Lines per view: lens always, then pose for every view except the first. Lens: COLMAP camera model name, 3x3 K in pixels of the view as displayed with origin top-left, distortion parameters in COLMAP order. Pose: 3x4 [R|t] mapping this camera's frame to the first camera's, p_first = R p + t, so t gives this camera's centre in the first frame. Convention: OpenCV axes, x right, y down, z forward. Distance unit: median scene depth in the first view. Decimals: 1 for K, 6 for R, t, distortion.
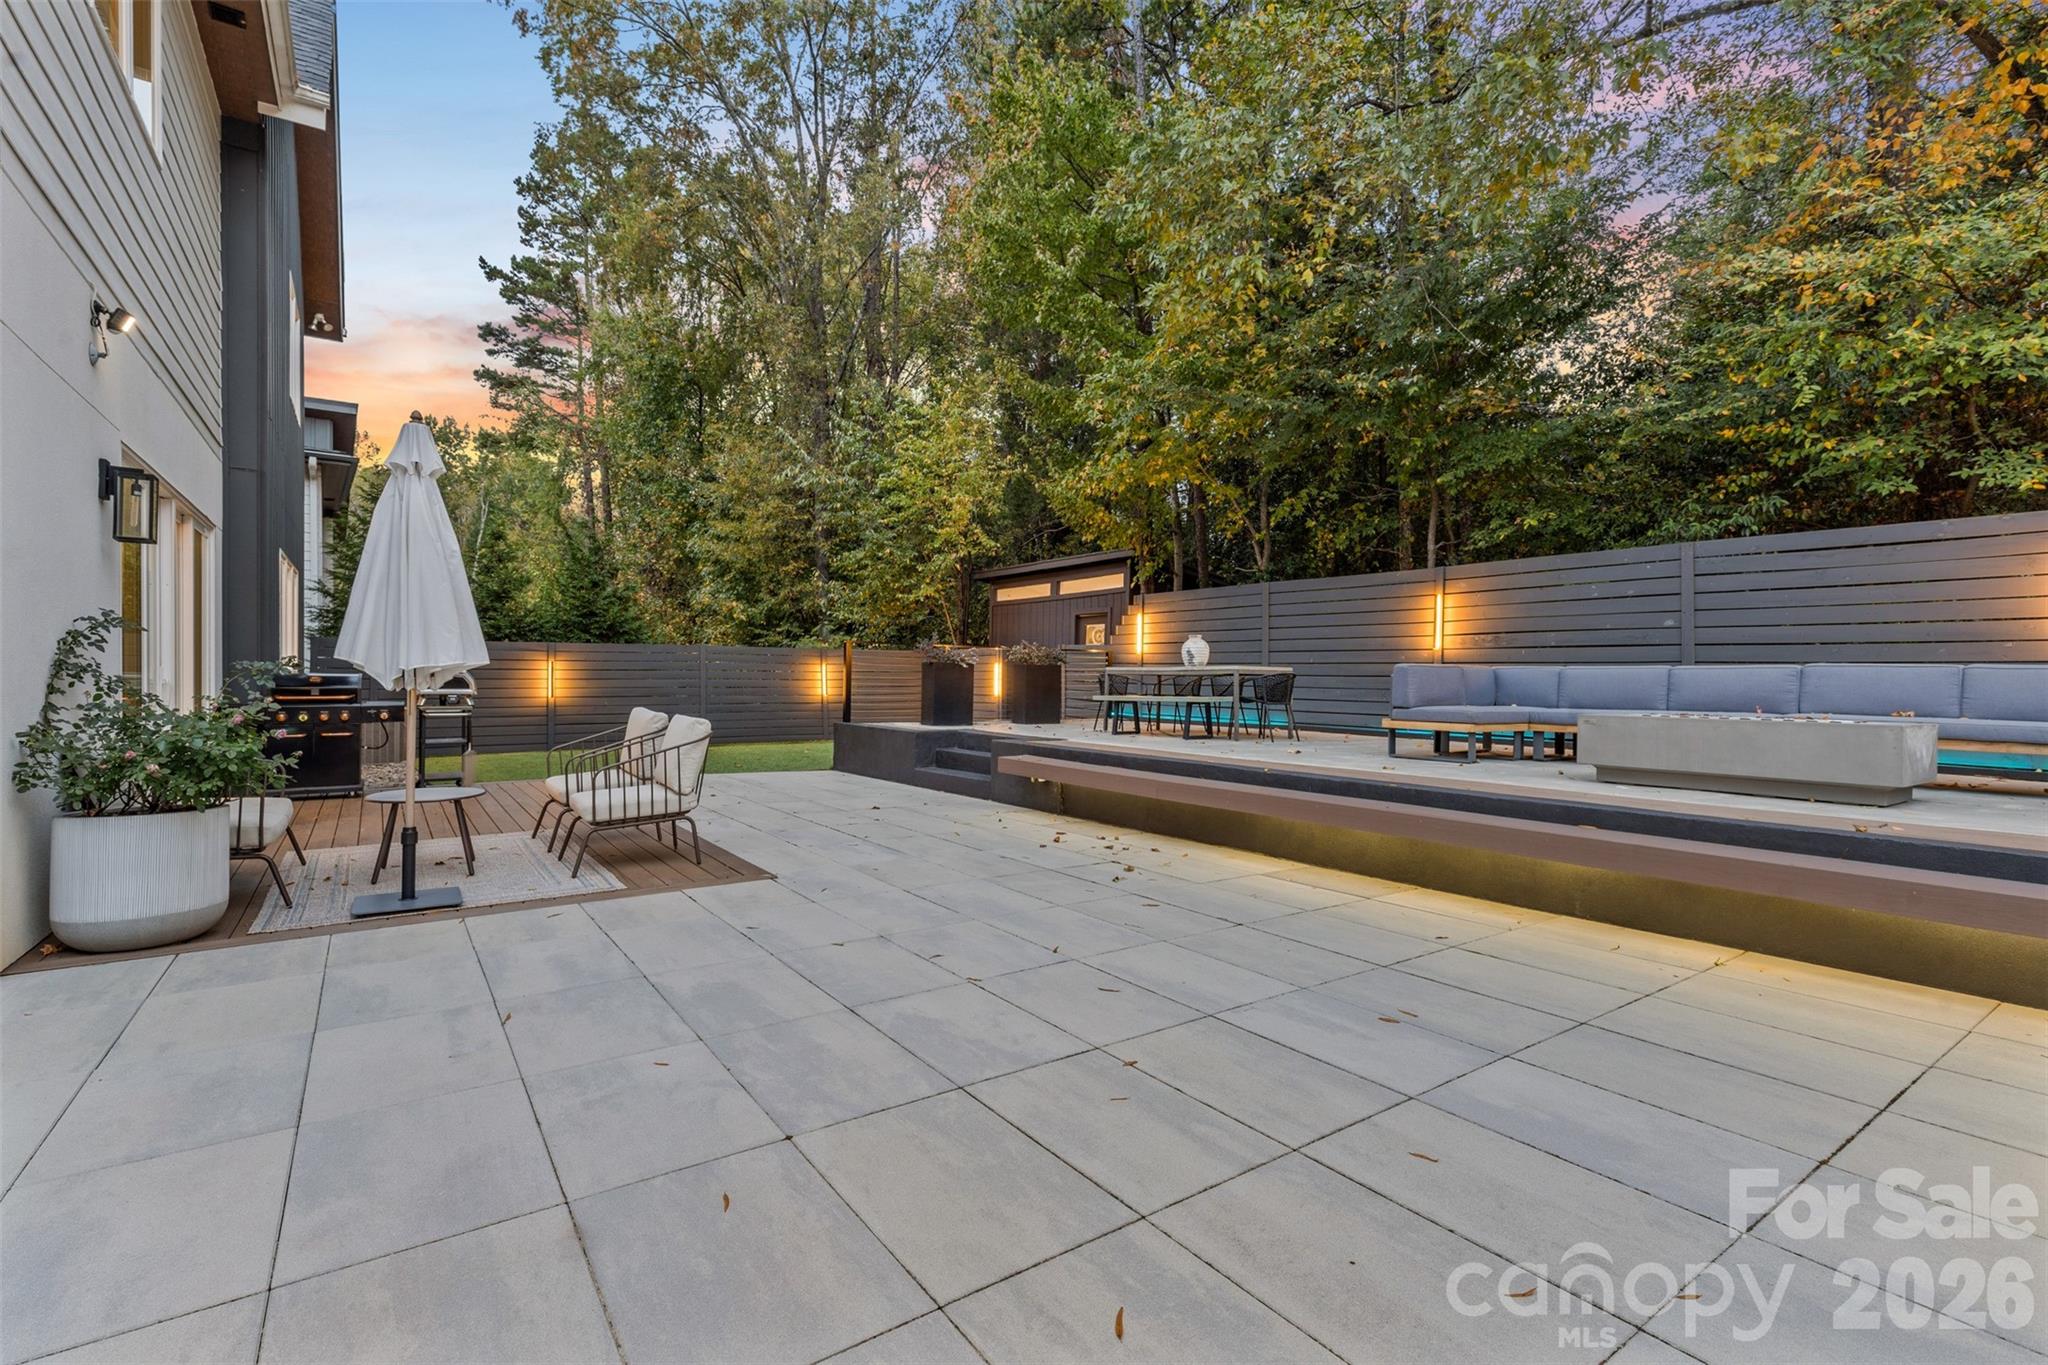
lens RADIAL K [[921.8, 0, 1012.1], [0, 921.8, 683.3], [0, 0, 1]] dist [0.007818, -0.000048]
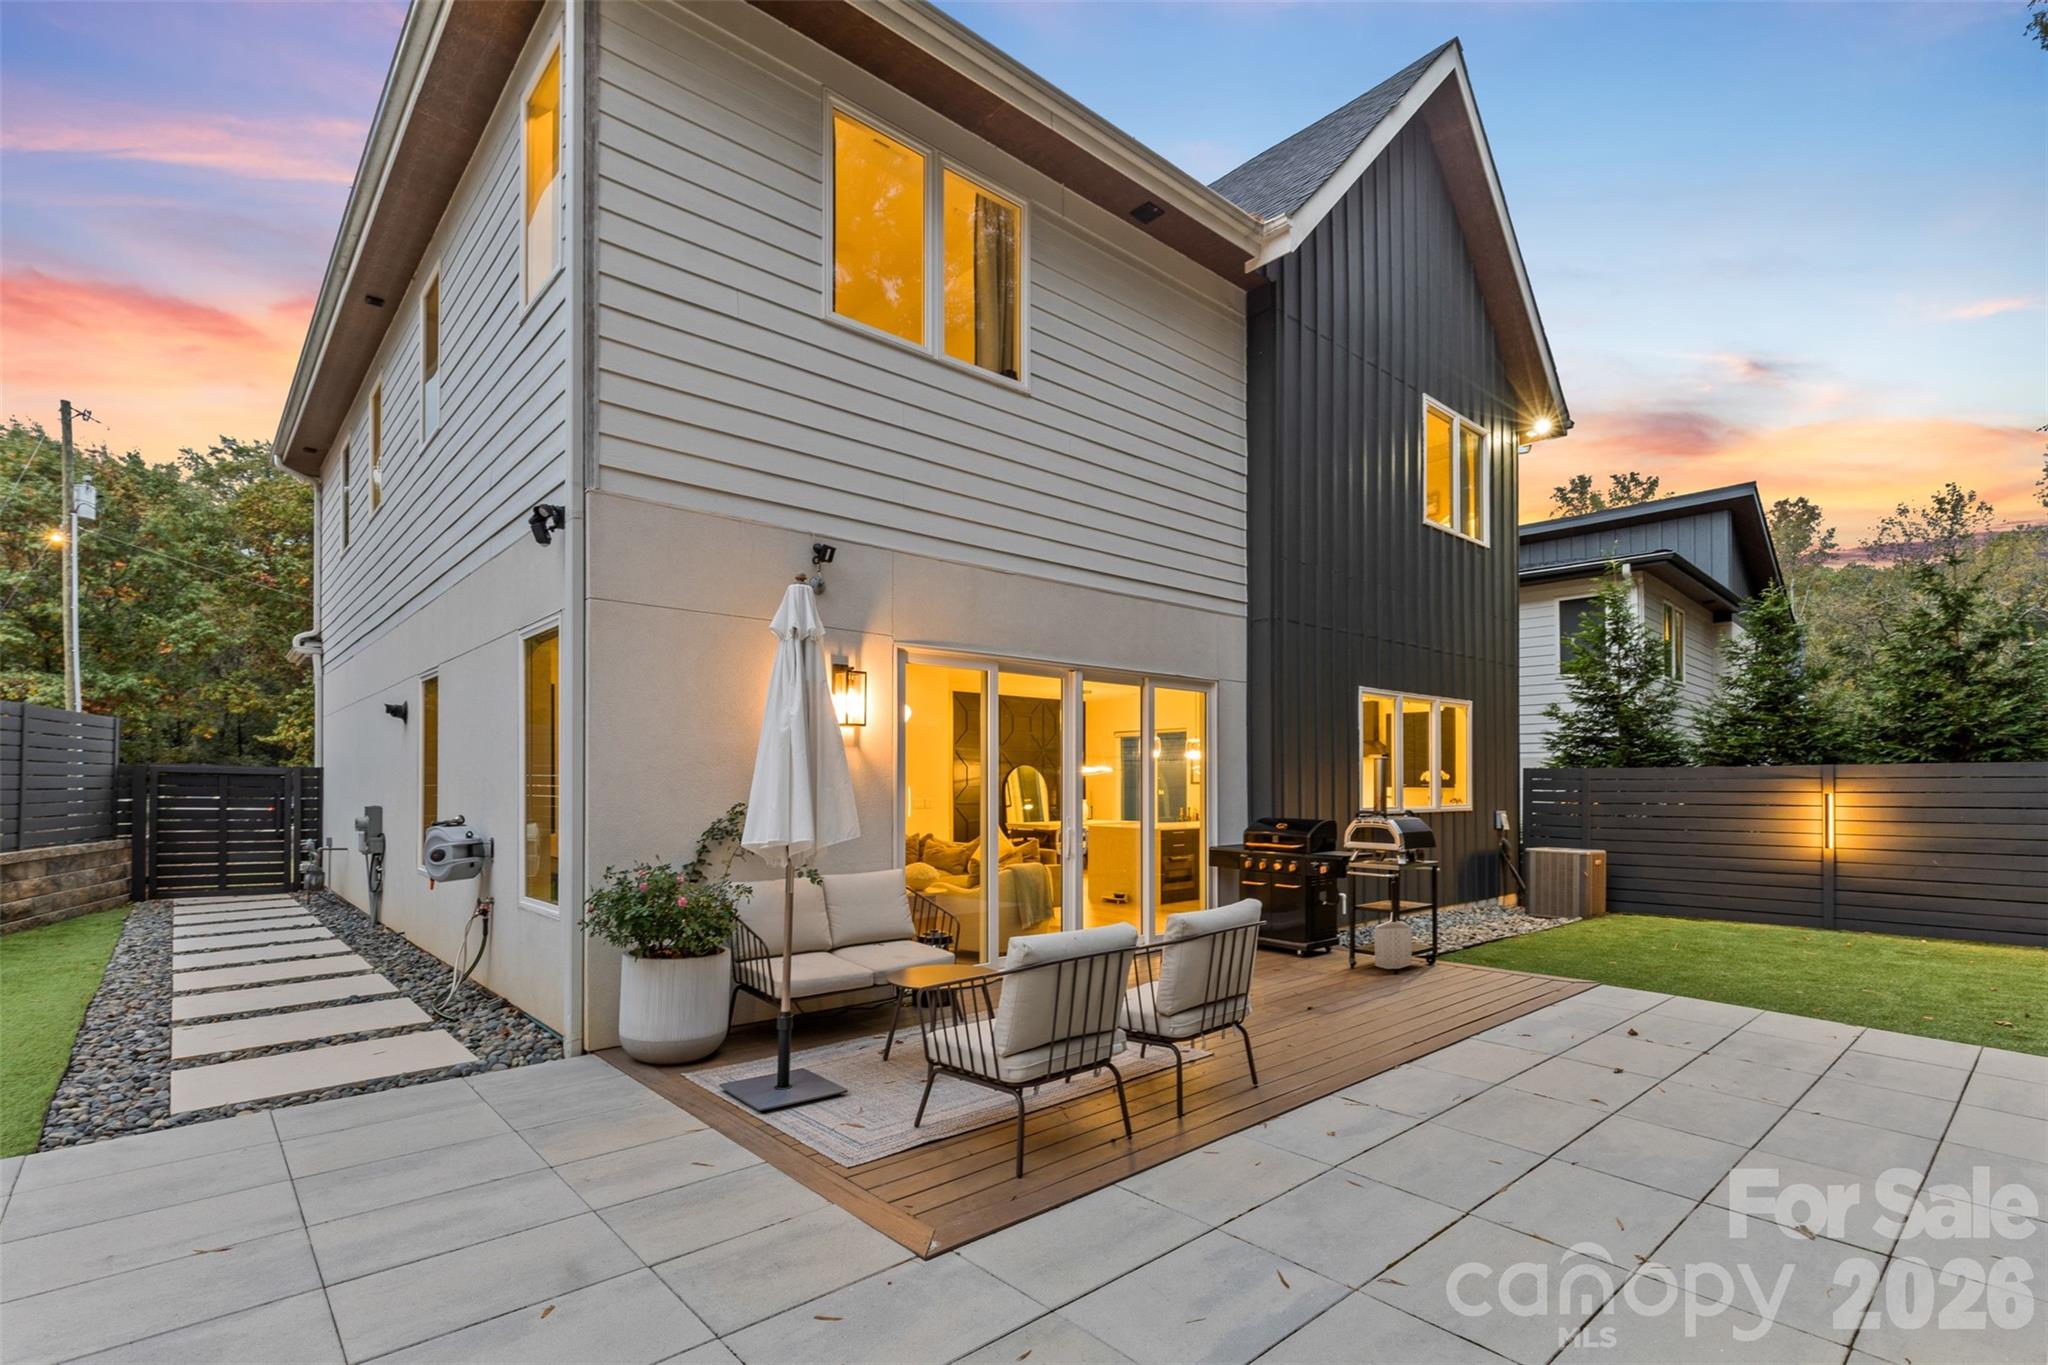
lens RADIAL K [[945.6, 0, 1018.7], [0, 945.6, 779.1], [0, 0, 1]] dist [0.003819, -0.000689]
pose [[0.120723, -0.011478, -0.992620, 0.165929], [-0.006403, 0.999903, -0.012341, -0.034685], [0.992666, 0.007846, 0.120638, 0.540253]]
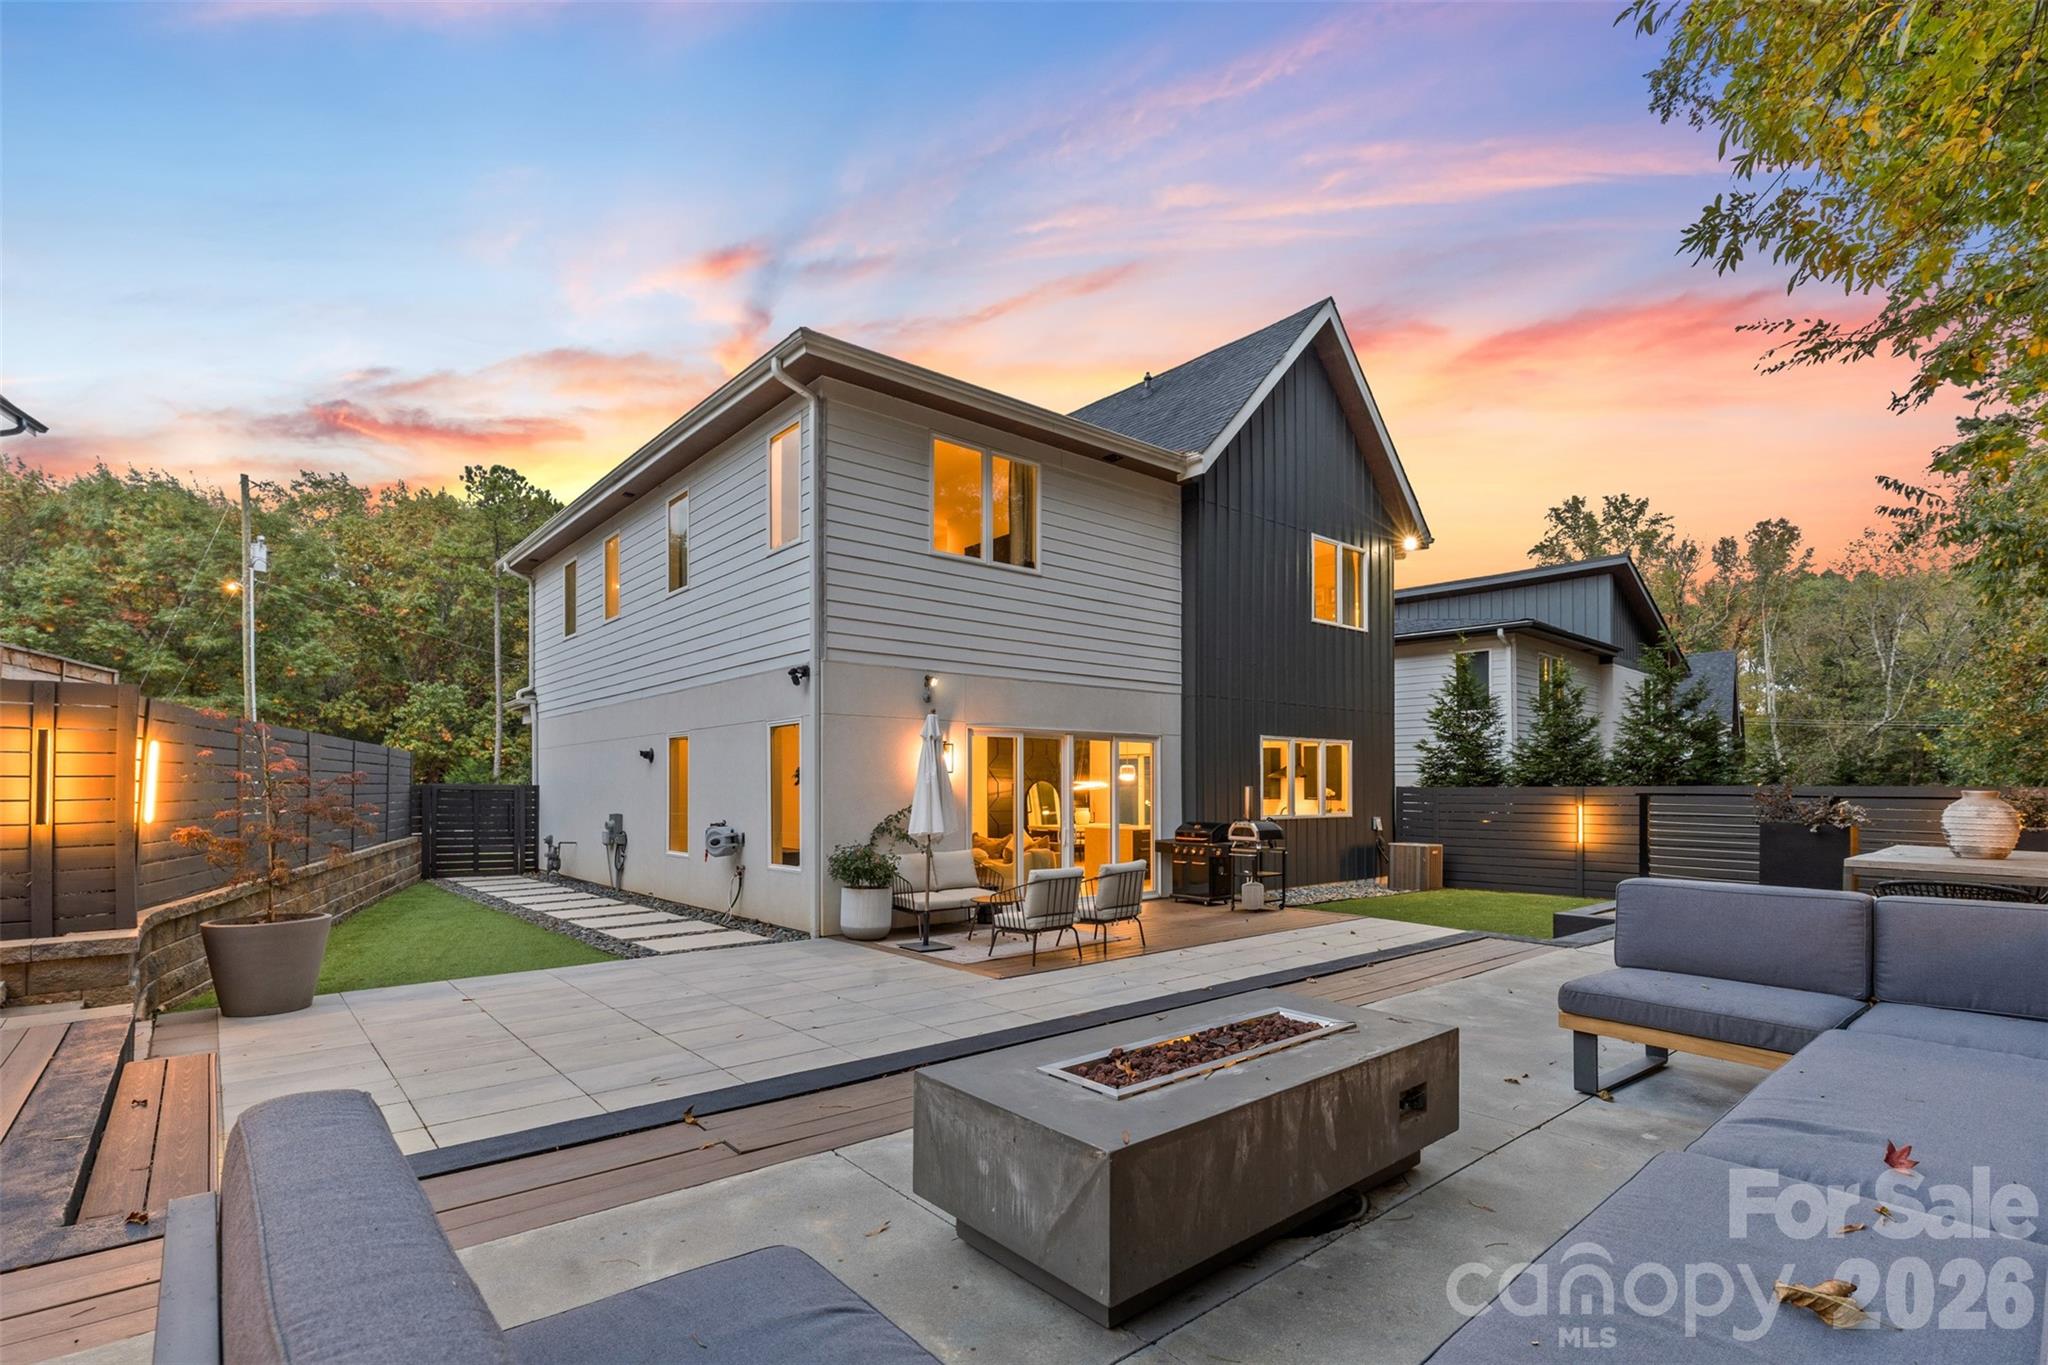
lens RADIAL K [[945.6, 0, 1018.7], [0, 945.6, 779.1], [0, 0, 1]] dist [0.003819, -0.000689]
pose [[0.097251, -0.015461, -0.995140, 0.709974], [-0.006391, 0.999849, -0.016159, -0.050713], [0.995239, 0.007931, 0.097138, 0.481743]]
